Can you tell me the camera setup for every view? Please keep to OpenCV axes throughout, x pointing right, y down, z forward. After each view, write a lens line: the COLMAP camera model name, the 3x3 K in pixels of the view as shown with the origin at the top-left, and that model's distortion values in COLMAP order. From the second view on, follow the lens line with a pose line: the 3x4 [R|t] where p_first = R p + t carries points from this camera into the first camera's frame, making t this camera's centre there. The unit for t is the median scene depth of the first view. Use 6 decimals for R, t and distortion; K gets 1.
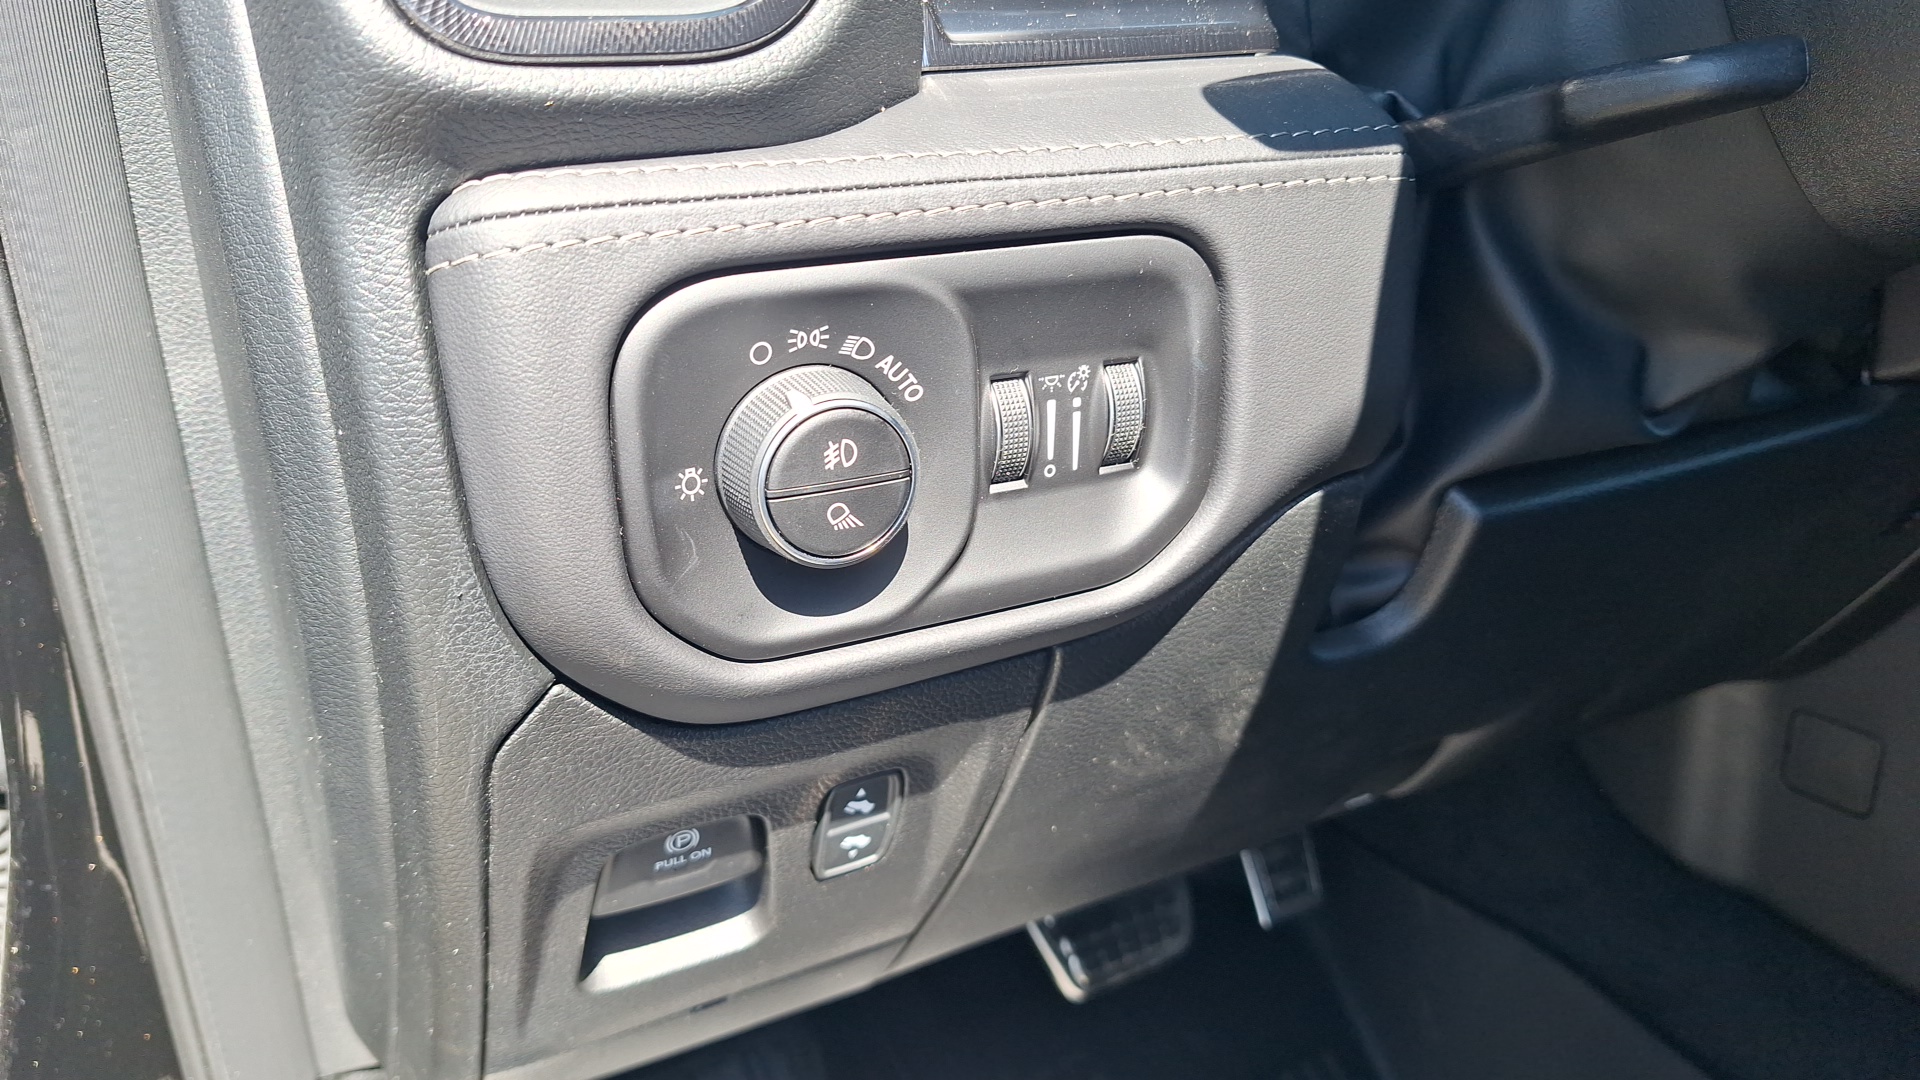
lens RADIAL K [[1353.1, 0, 972.1], [0, 1353.1, 534.1], [0, 0, 1]] dist [0.043495, -0.054326]
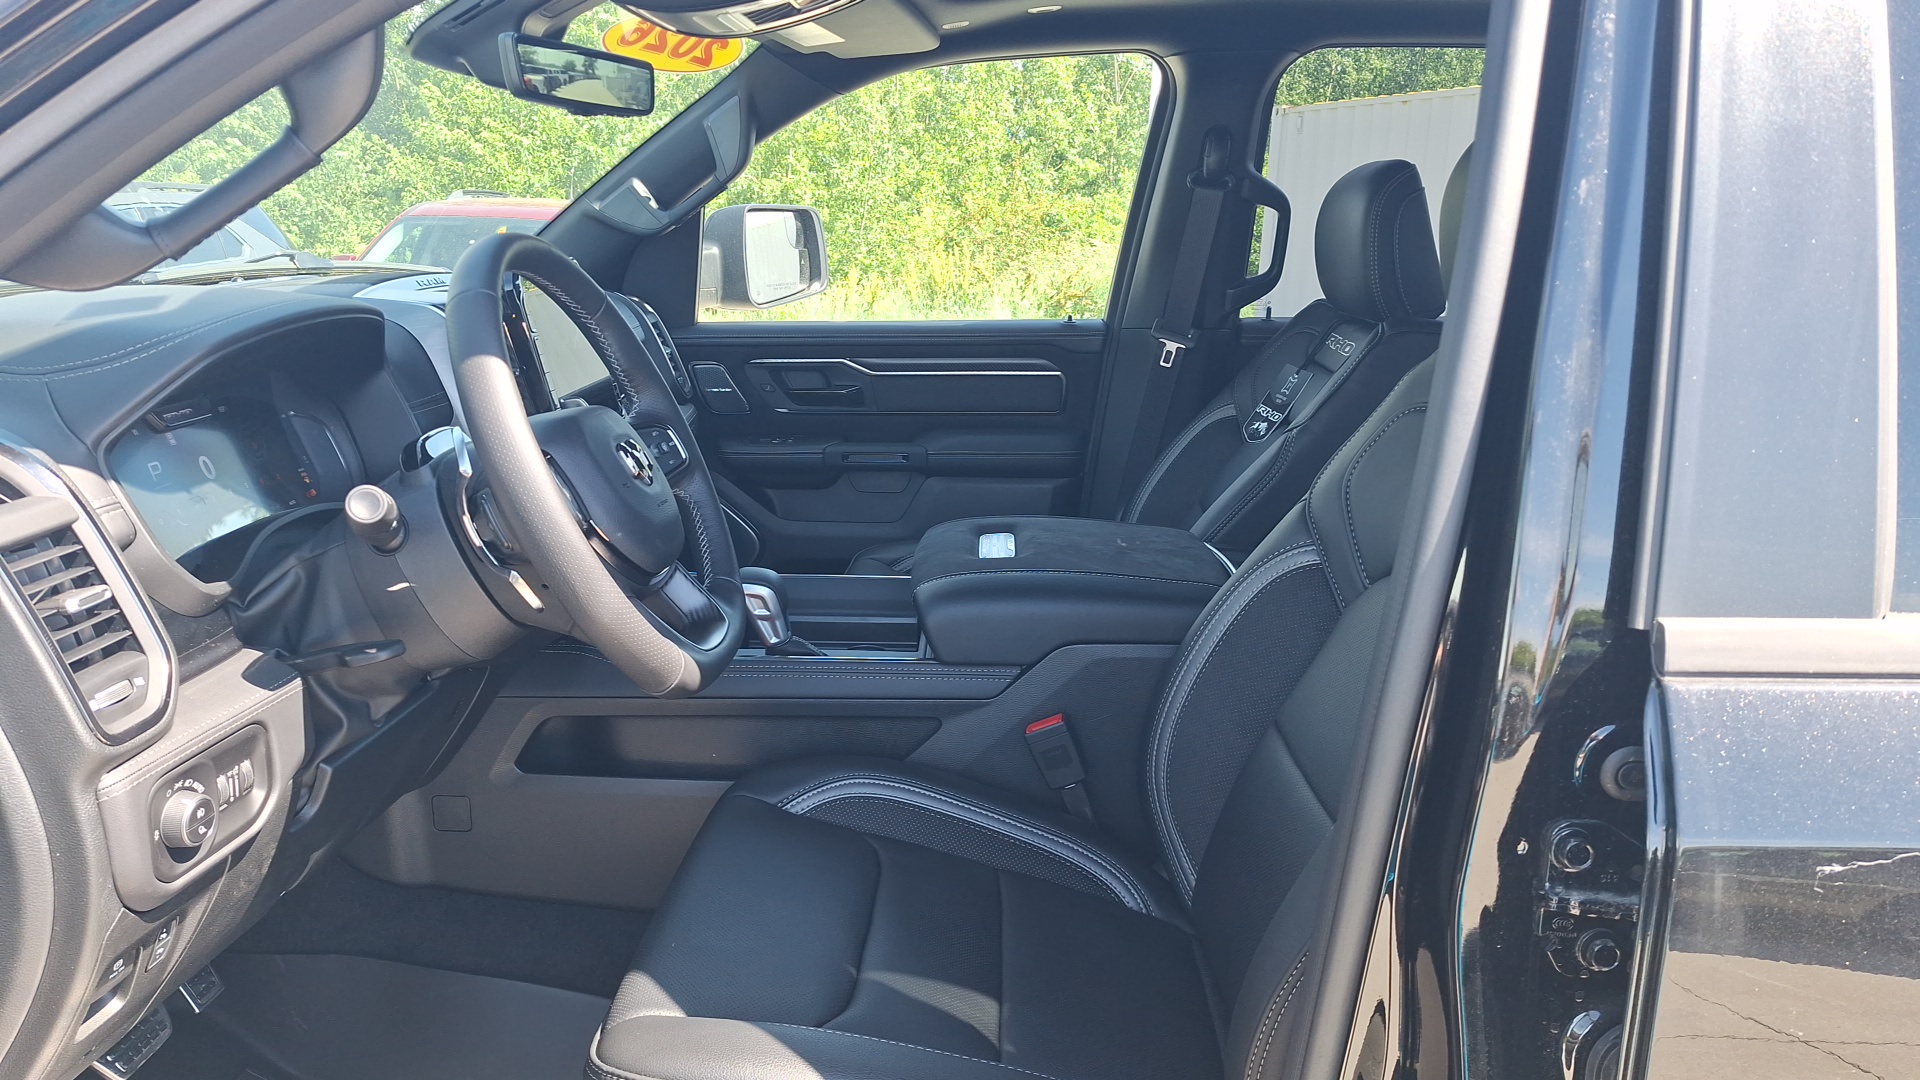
lens RADIAL K [[1353.1, 0, 955.1], [0, 1353.1, 533.7], [0, 0, 1]] dist [0.043495, -0.054326]
pose [[0.555586, -0.165485, 0.814825, -1.354655], [0.244749, 0.969124, 0.029941, -0.294657], [-0.794621, 0.182793, 0.578934, -2.131948]]
